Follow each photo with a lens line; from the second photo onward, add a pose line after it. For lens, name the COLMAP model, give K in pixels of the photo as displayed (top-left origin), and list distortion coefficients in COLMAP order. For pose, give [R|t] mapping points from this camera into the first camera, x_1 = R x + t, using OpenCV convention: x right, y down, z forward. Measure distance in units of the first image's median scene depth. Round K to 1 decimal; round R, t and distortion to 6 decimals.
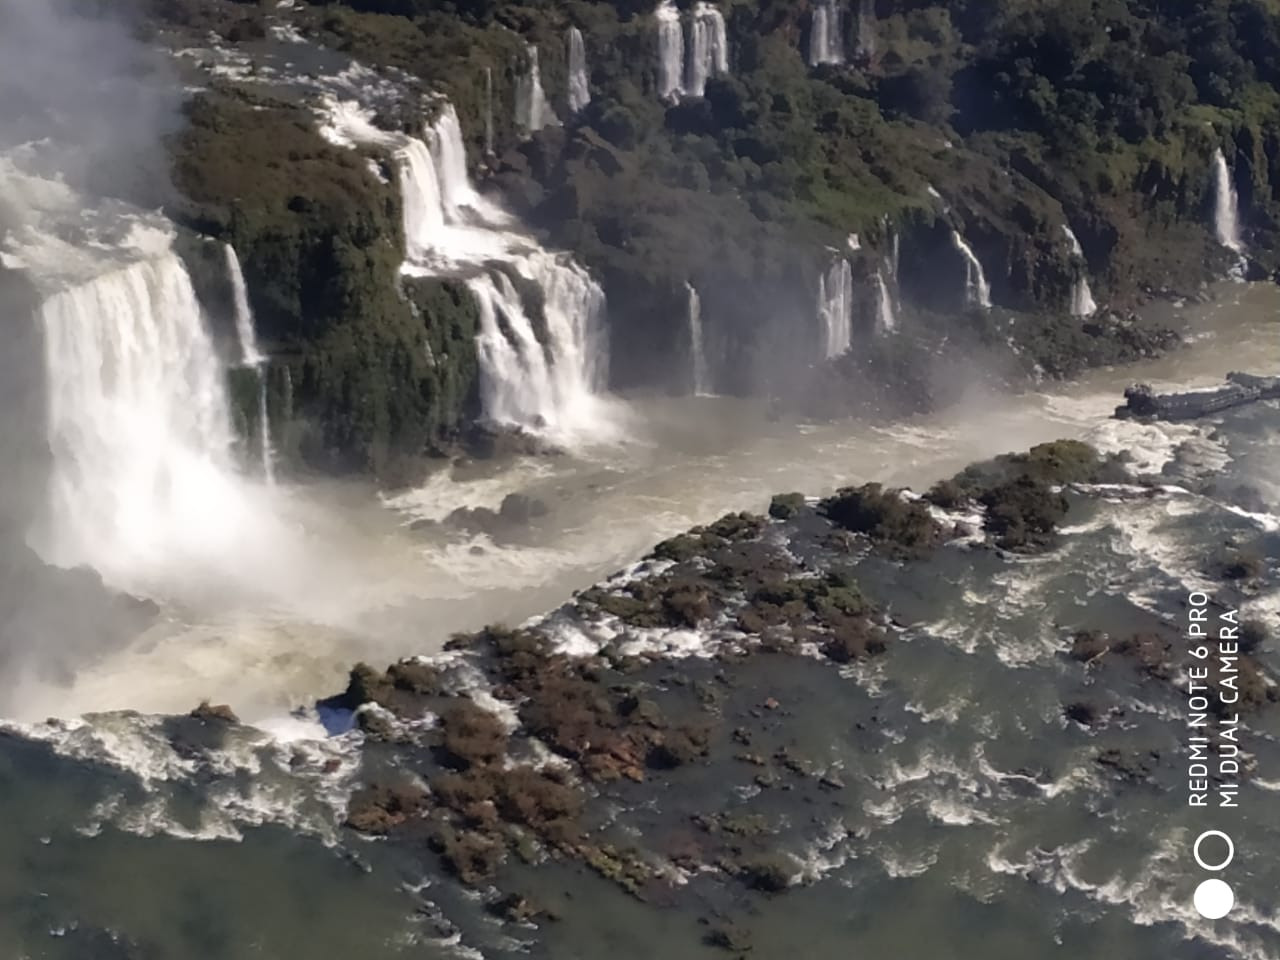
lens RADIAL K [[4369.2, 0, 640.0], [0, 4369.2, 480.0], [0, 0, 1]] dist [0.200165, 3.452233]
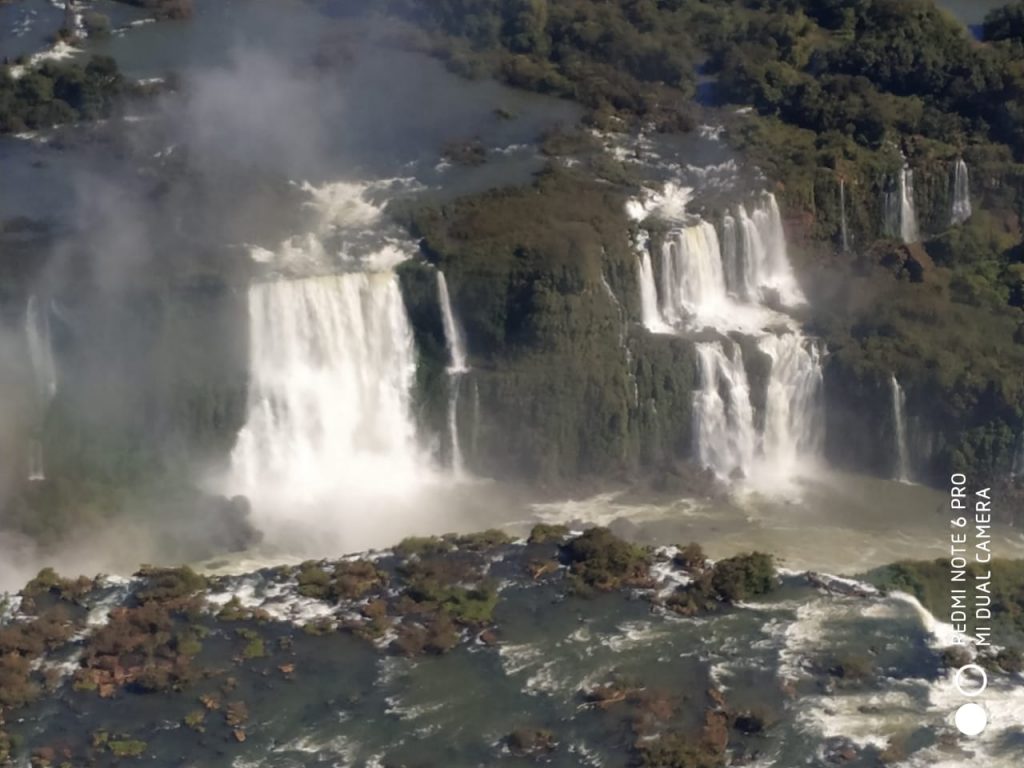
lens RADIAL K [[3495.4, 0, 512.0], [0, 3495.4, 384.0], [0, 0, 1]] dist [0.200165, 3.452233]
pose [[0.795103, 0.163177, -0.584110, 0.602000], [-0.193941, 0.980962, 0.010044, -0.043878], [0.574628, 0.105297, 0.811613, 0.260679]]
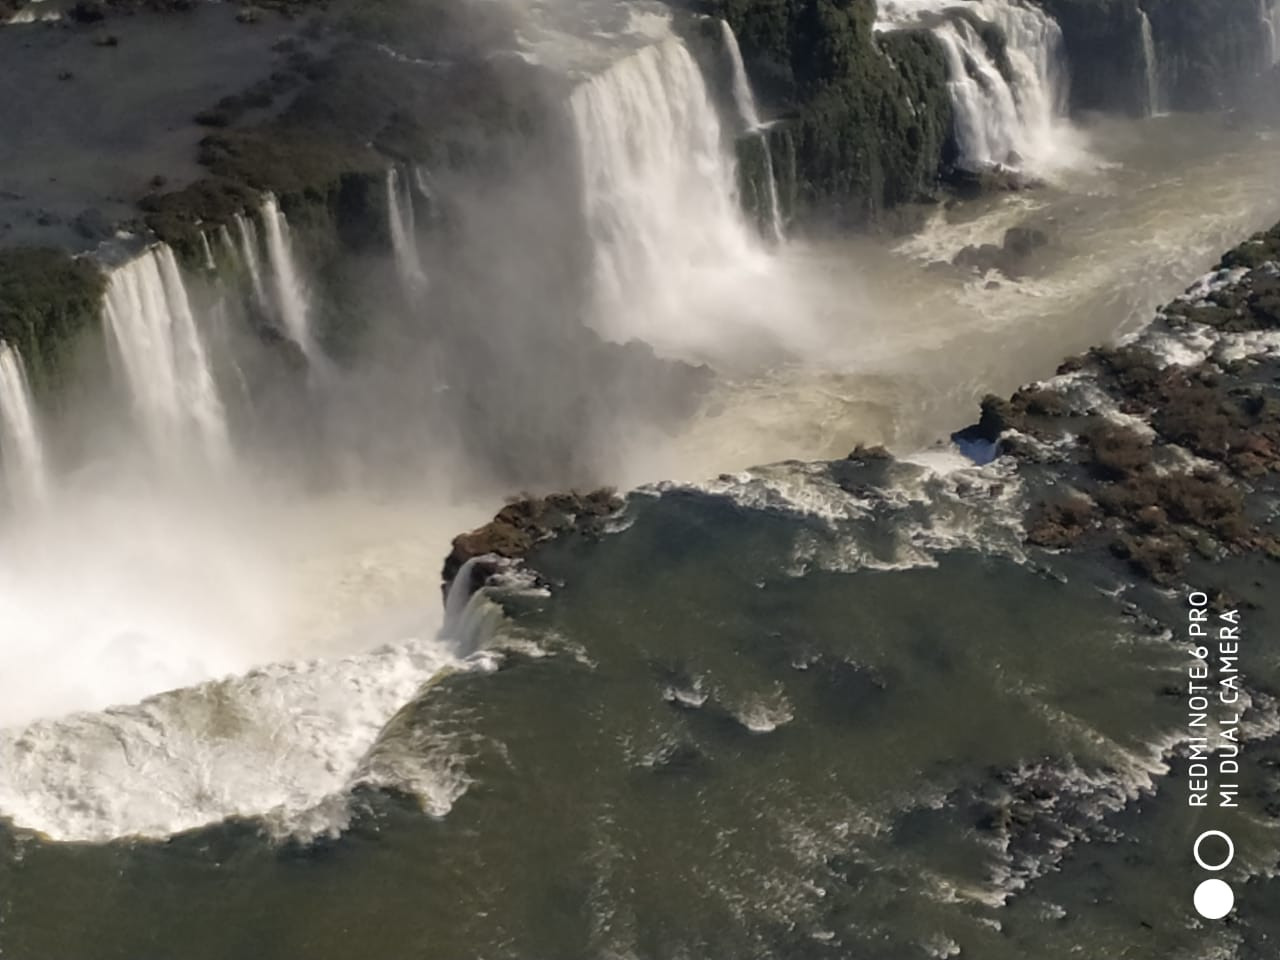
lens RADIAL K [[4369.2, 0, 640.0], [0, 4369.2, 480.0], [0, 0, 1]] dist [0.200165, 3.452233]
pose [[0.993891, -0.109052, -0.016972, -0.130003], [0.109798, 0.992588, 0.052094, -0.001853], [0.011166, -0.053639, 0.998498, -0.056484]]
